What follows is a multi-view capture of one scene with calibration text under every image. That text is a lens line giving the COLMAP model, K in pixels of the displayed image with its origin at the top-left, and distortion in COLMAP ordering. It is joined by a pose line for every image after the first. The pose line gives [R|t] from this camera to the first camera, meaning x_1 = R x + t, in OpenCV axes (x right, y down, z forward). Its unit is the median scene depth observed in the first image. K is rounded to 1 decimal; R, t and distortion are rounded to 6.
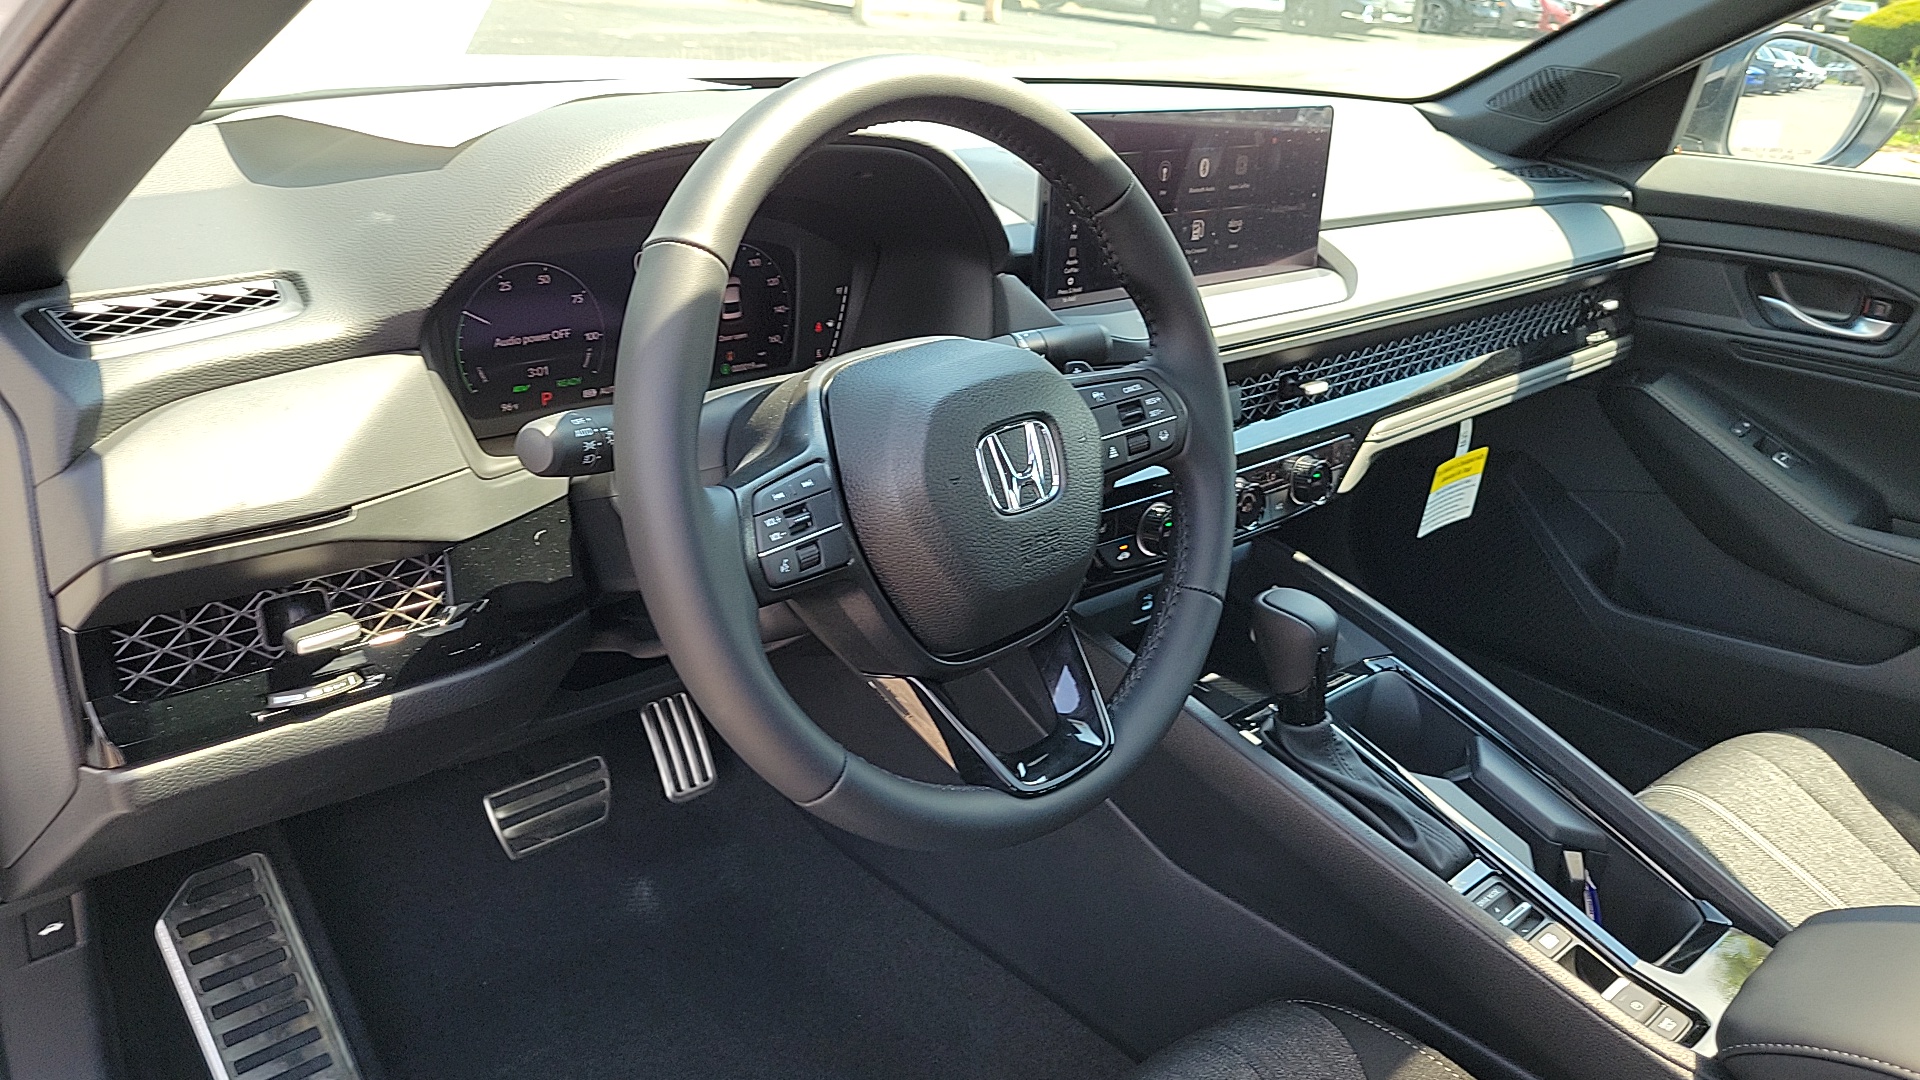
lens RADIAL K [[1488.7, 0, 960.9], [0, 1488.7, 518.4], [0, 0, 1]] dist [0.013537, -0.004441]
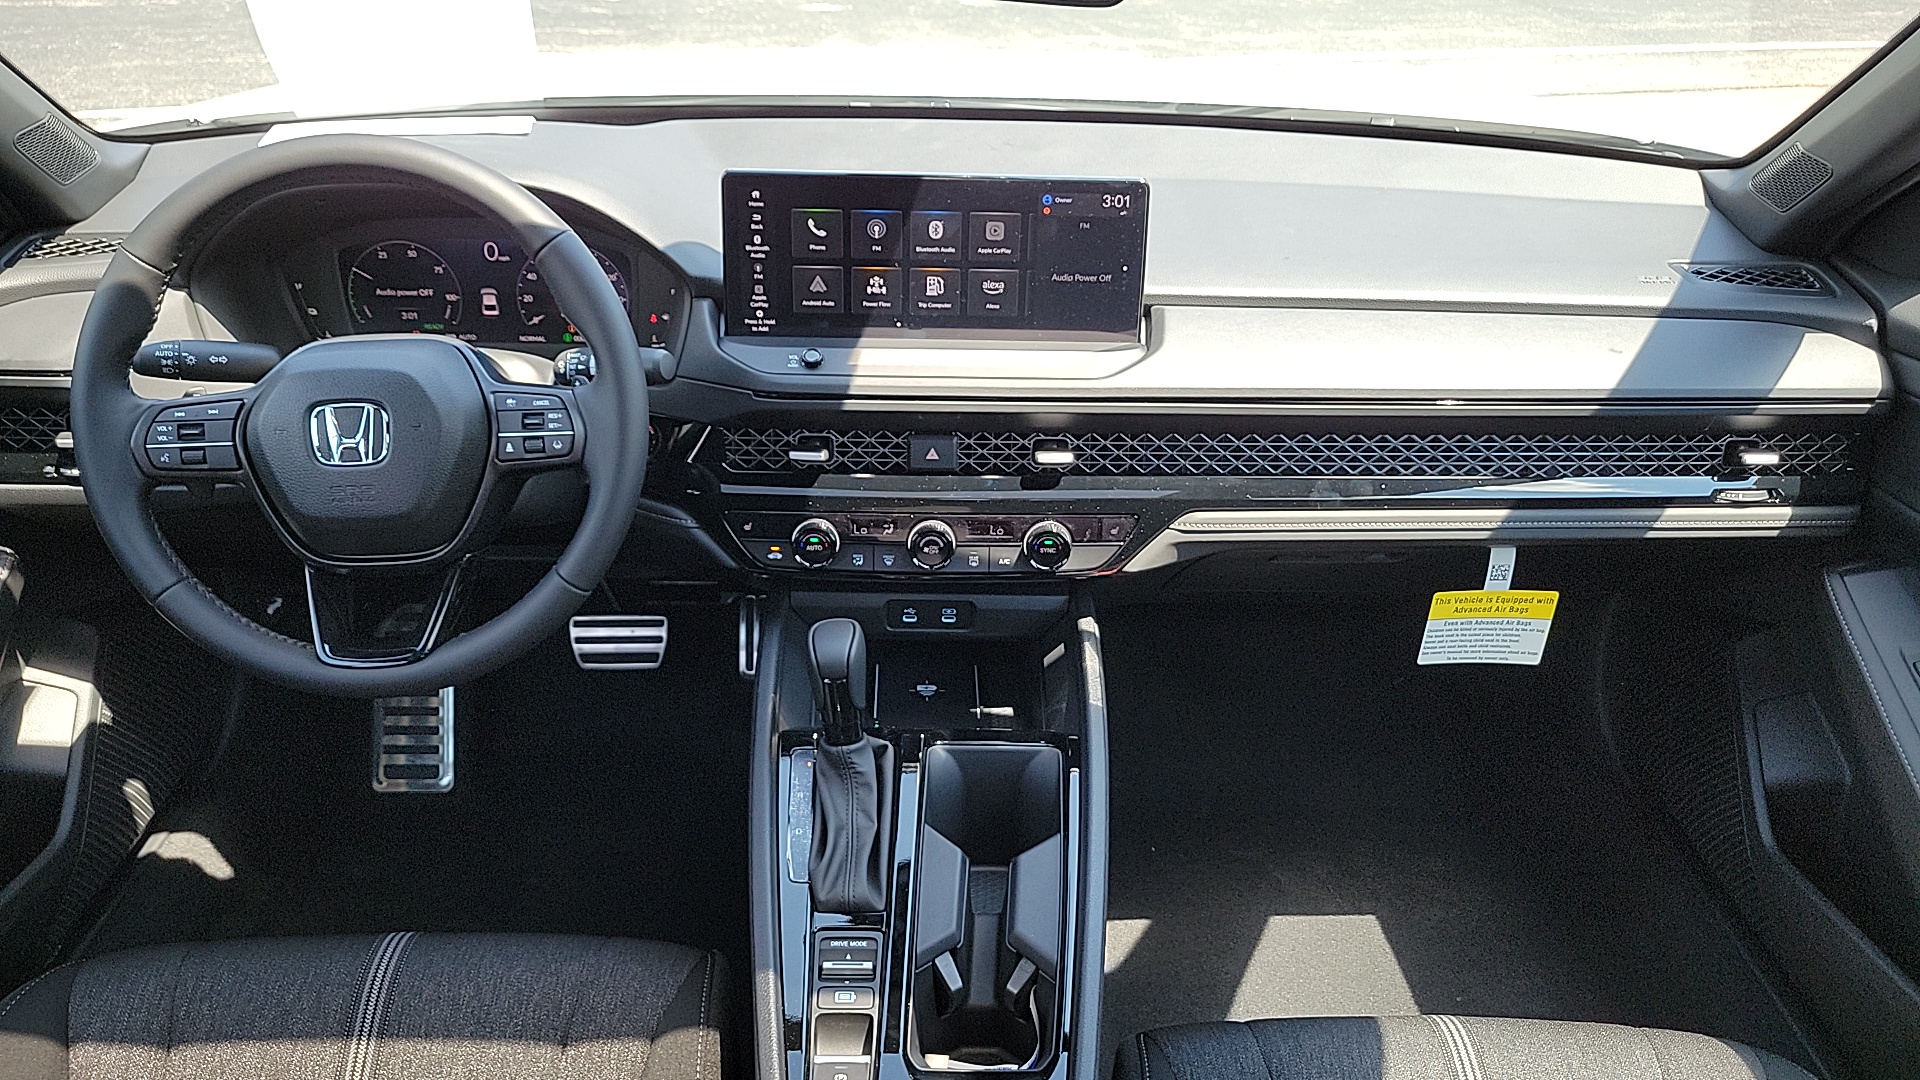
lens RADIAL K [[1479.1, 0, 960.0], [0, 1479.1, 540.0], [0, 0, 1]] dist [0.021122, -0.008881]
pose [[0.729696, 0.254888, -0.634488, 0.967824], [-0.217788, 0.966235, 0.137690, -0.181222], [0.648160, 0.037712, 0.760570, 0.224155]]
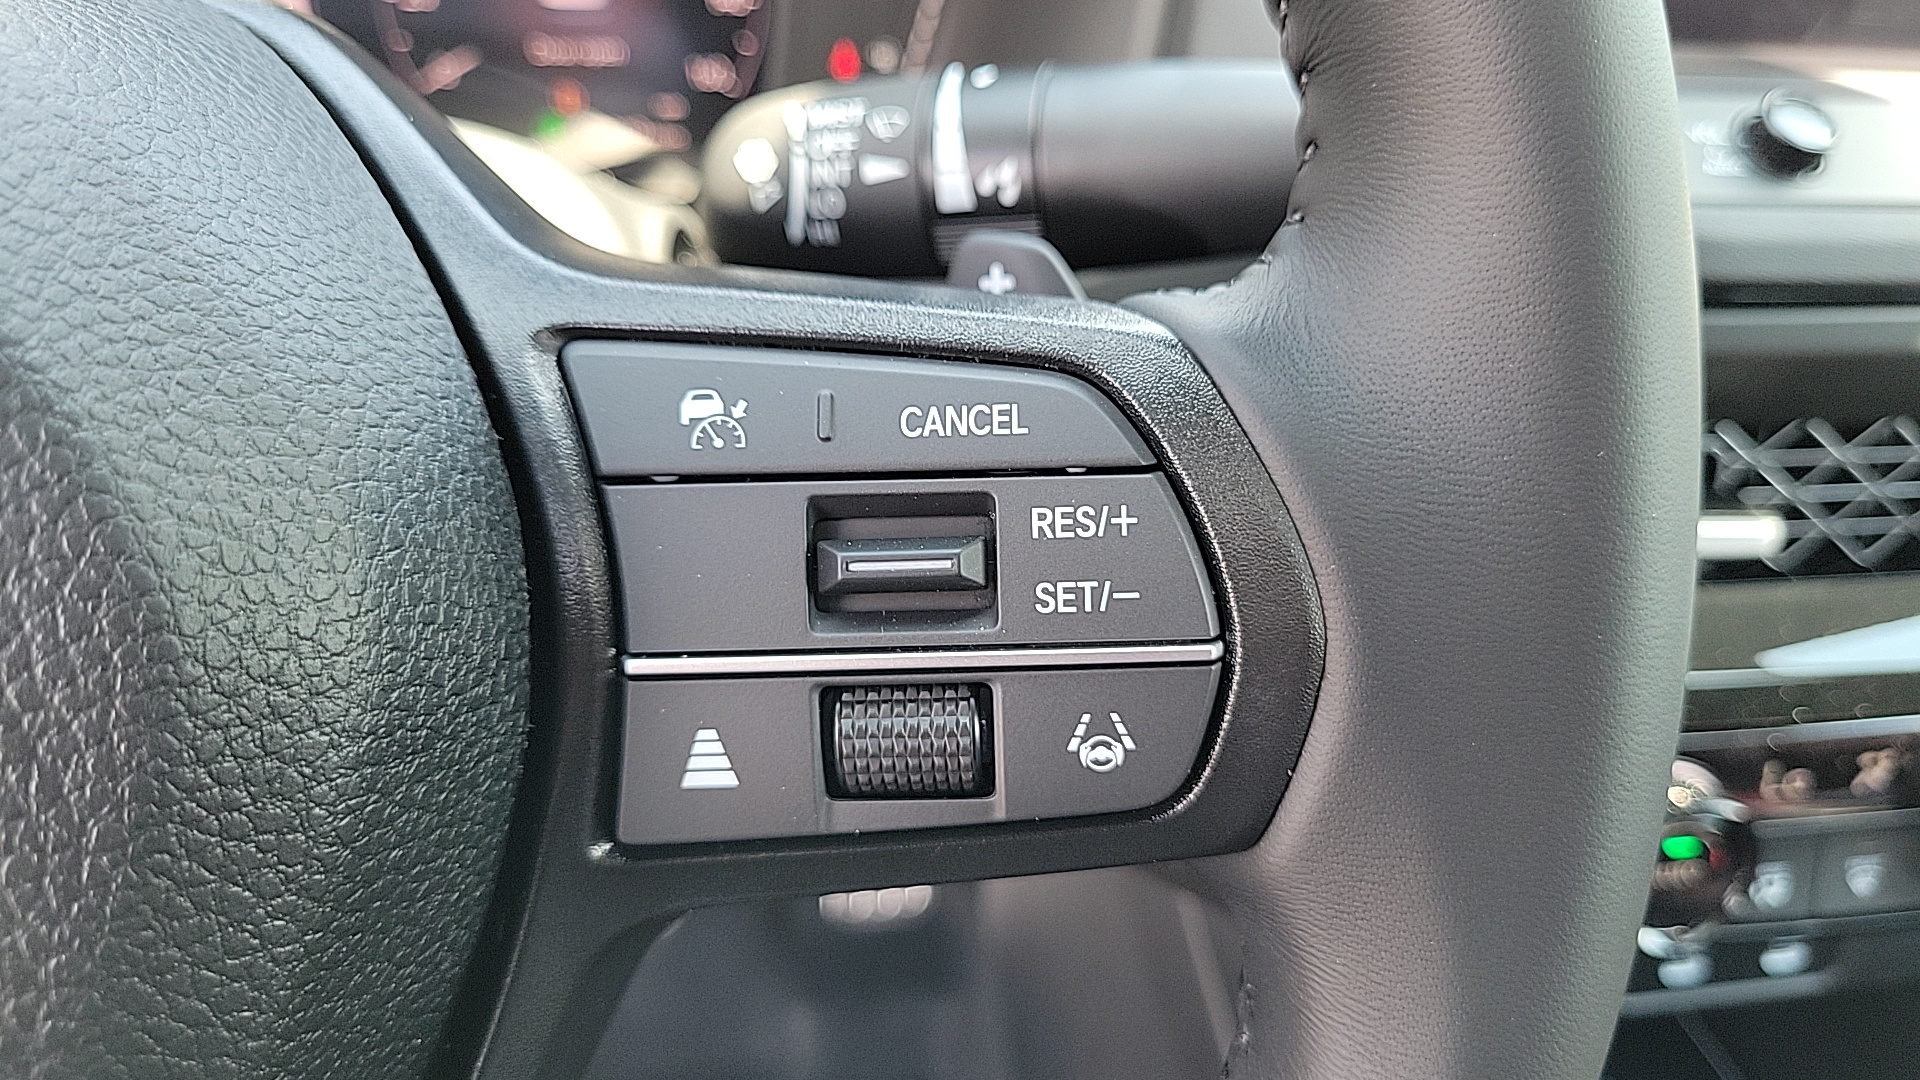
lens RADIAL K [[1533.8, 0, 960.0], [0, 1533.8, 540.0], [0, 0, 1]] dist [-0.039598, -0.001577]
pose [[0.830901, 0.242365, -0.500863, 0.163146], [-0.191629, 0.969728, 0.151345, -0.076303], [0.522381, -0.029773, 0.852192, 0.690834]]
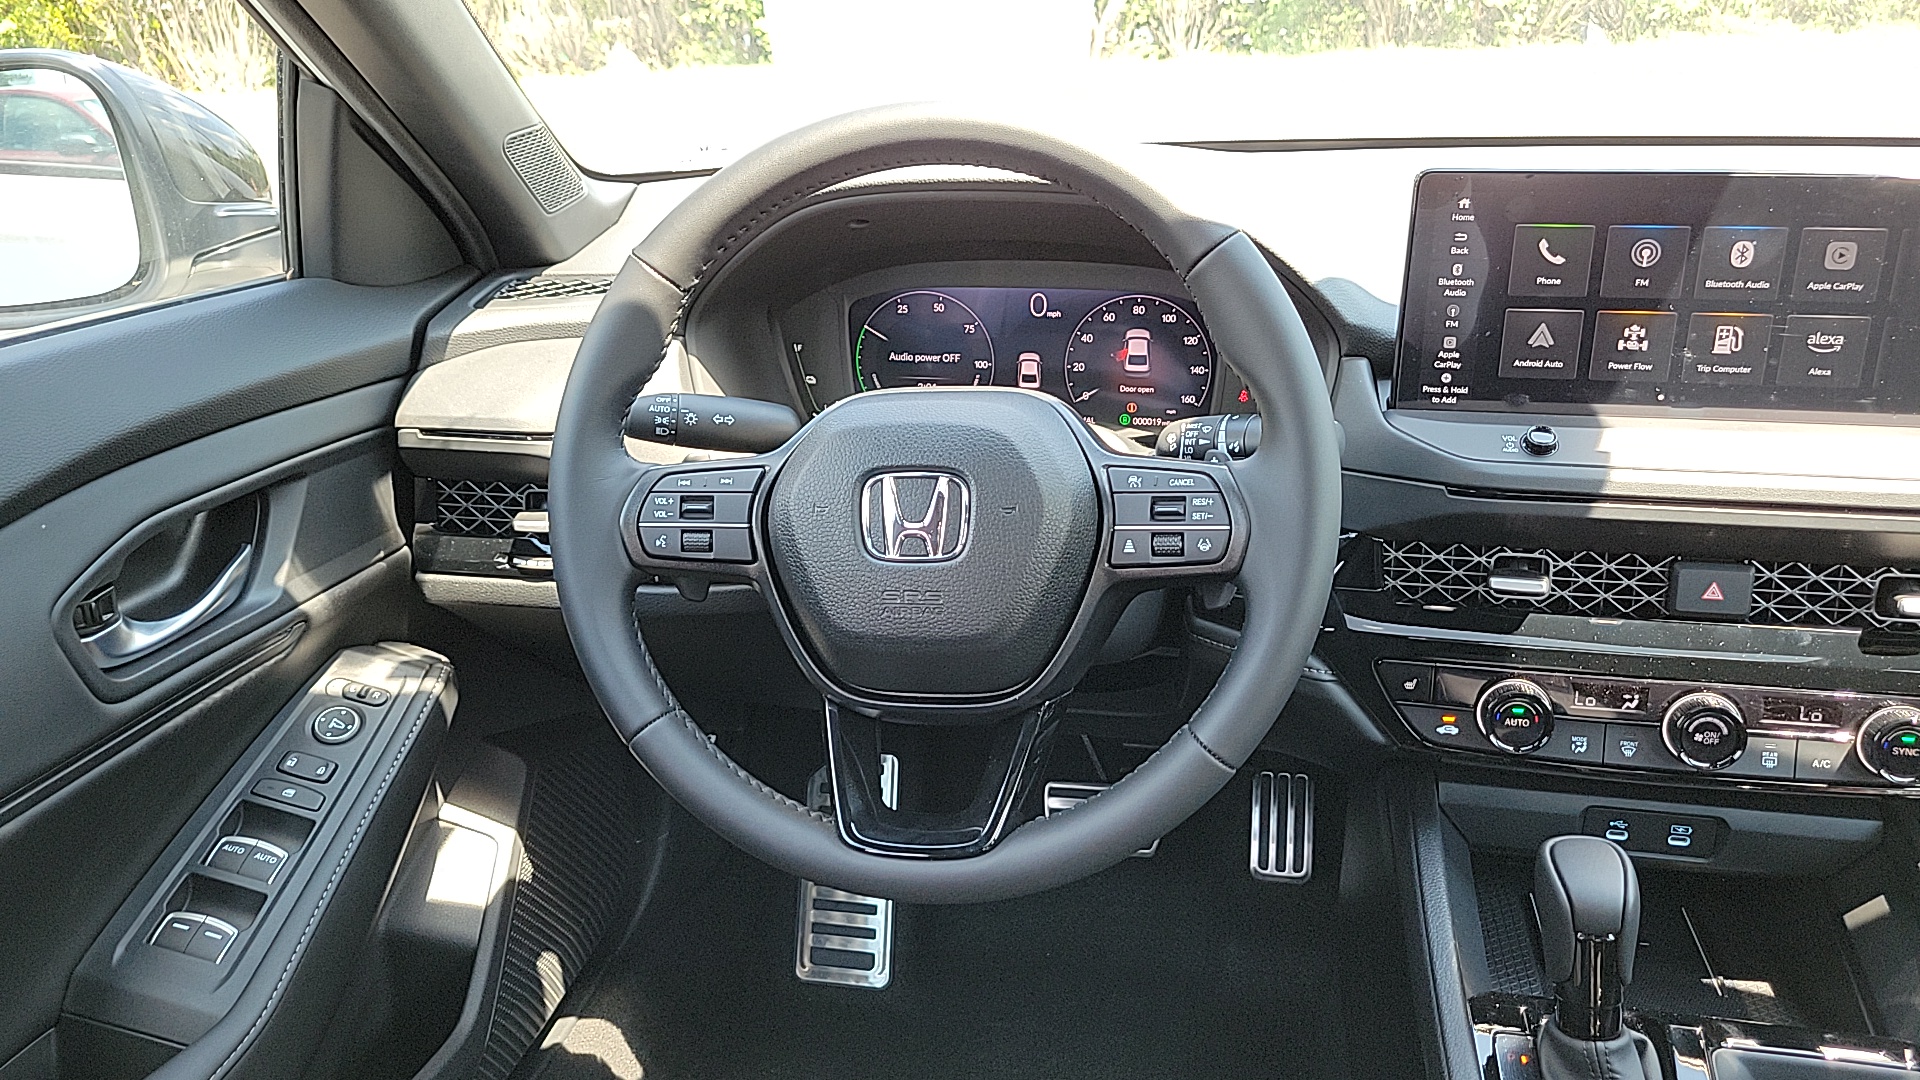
lens RADIAL K [[1474.7, 0, 951.7], [0, 1474.7, 545.0], [0, 0, 1]] dist [0.024774, -0.008104]
pose [[0.561425, 0.214418, -0.799266, 0.583749], [-0.243834, 0.965832, 0.087827, -0.076144], [0.790788, 0.145580, 0.594525, 0.320456]]
